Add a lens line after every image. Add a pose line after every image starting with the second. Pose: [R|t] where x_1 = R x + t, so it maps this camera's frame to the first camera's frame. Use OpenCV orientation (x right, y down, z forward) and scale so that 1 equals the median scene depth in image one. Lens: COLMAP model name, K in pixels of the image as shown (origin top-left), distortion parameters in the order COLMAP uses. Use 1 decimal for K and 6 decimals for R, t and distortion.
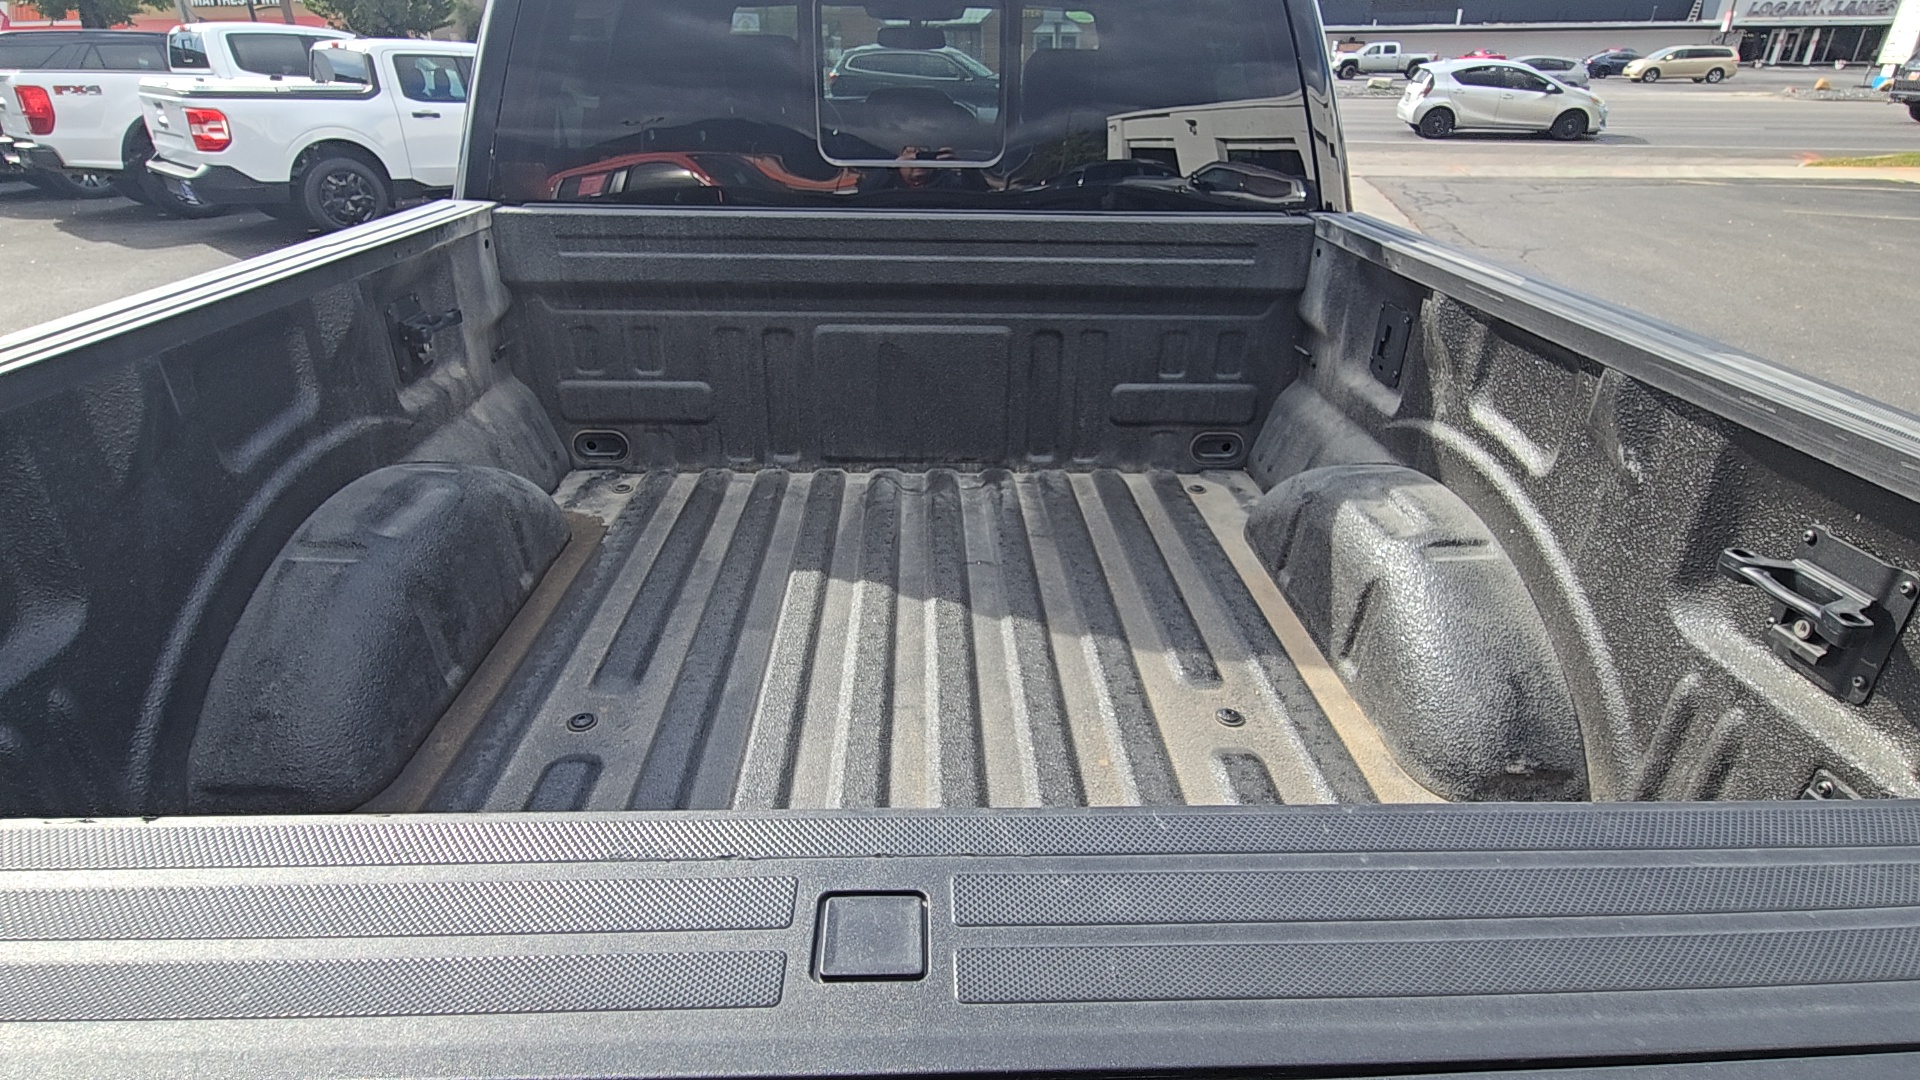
lens RADIAL K [[971.4, 0, 962.4], [0, 971.4, 547.0], [0, 0, 1]] dist [0.006920, -0.004729]
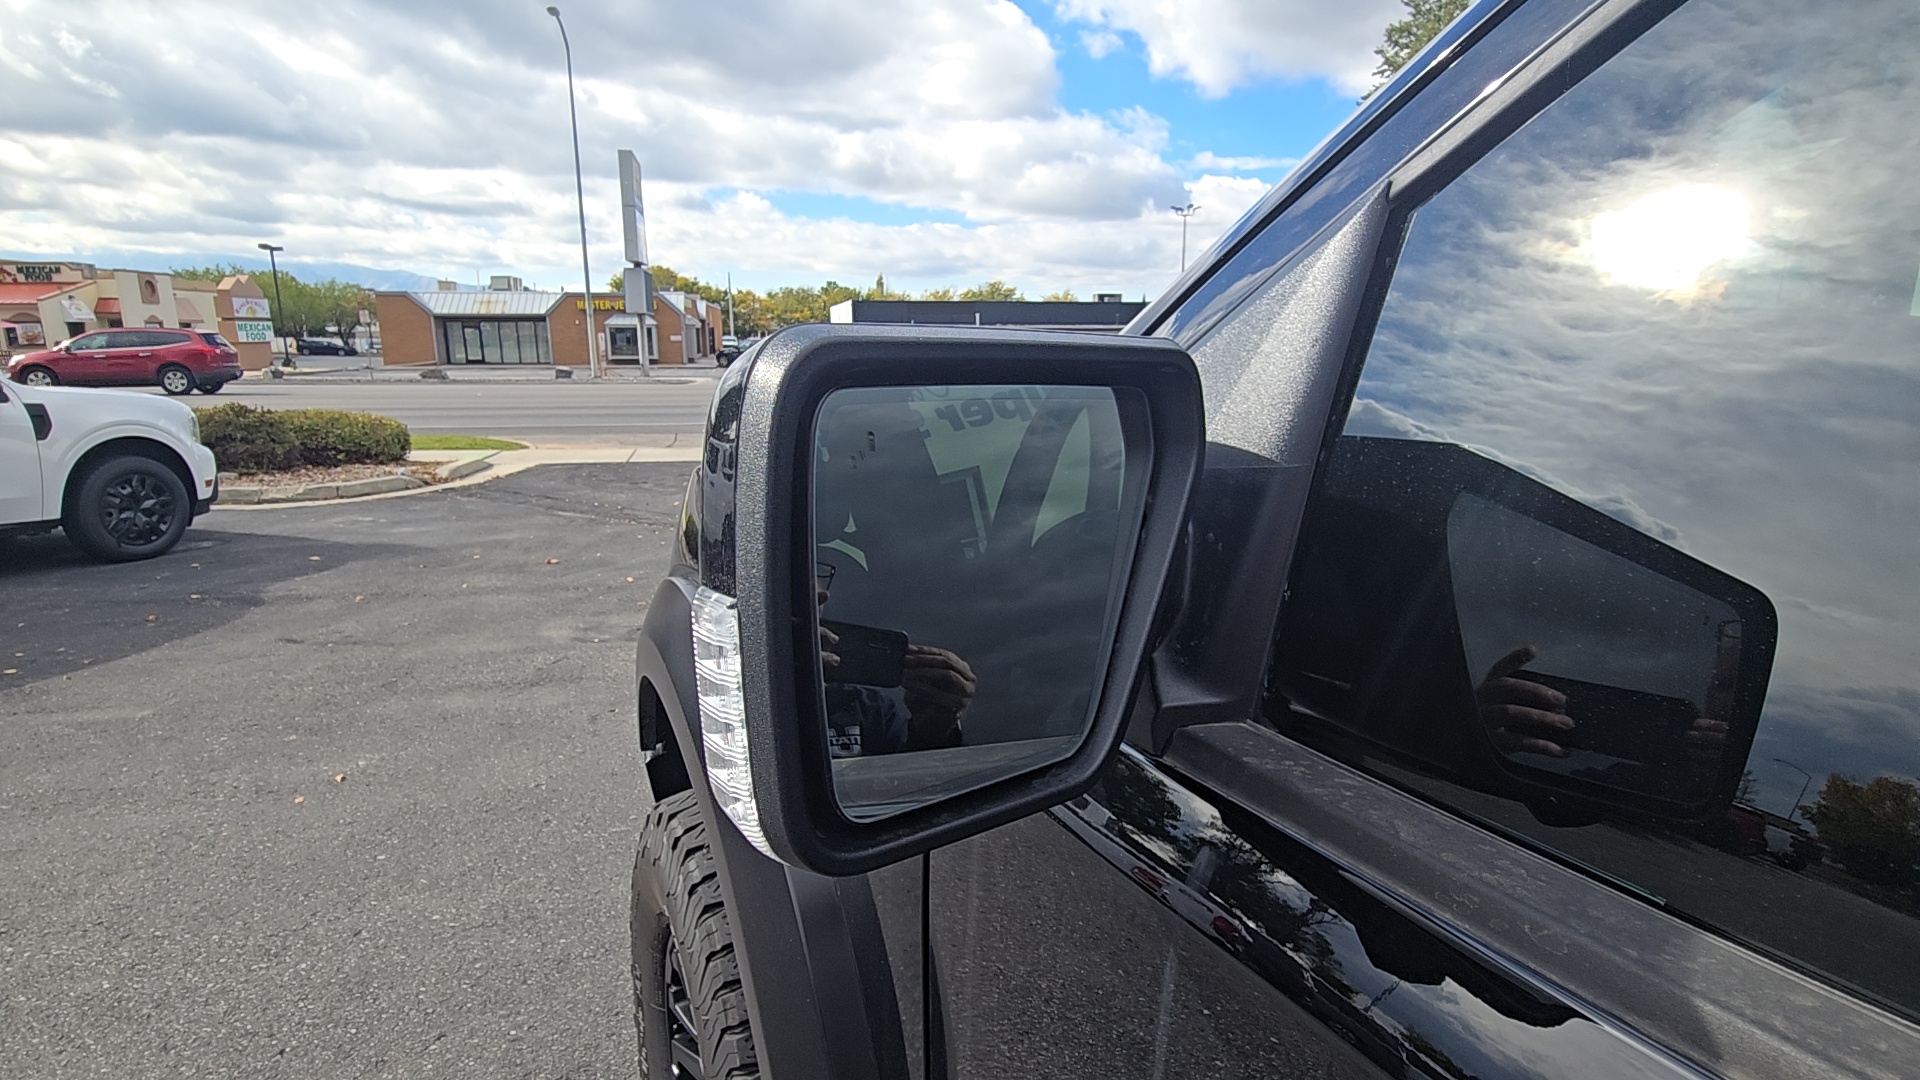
lens RADIAL K [[971.4, 0, 962.4], [0, 971.4, 547.0], [0, 0, 1]] dist [0.006920, -0.004729]
pose [[0.906240, -0.082682, 0.414600, -0.140883], [0.189500, 0.956095, -0.223543, -0.147911], [-0.377914, 0.281150, 0.882120, 0.330049]]
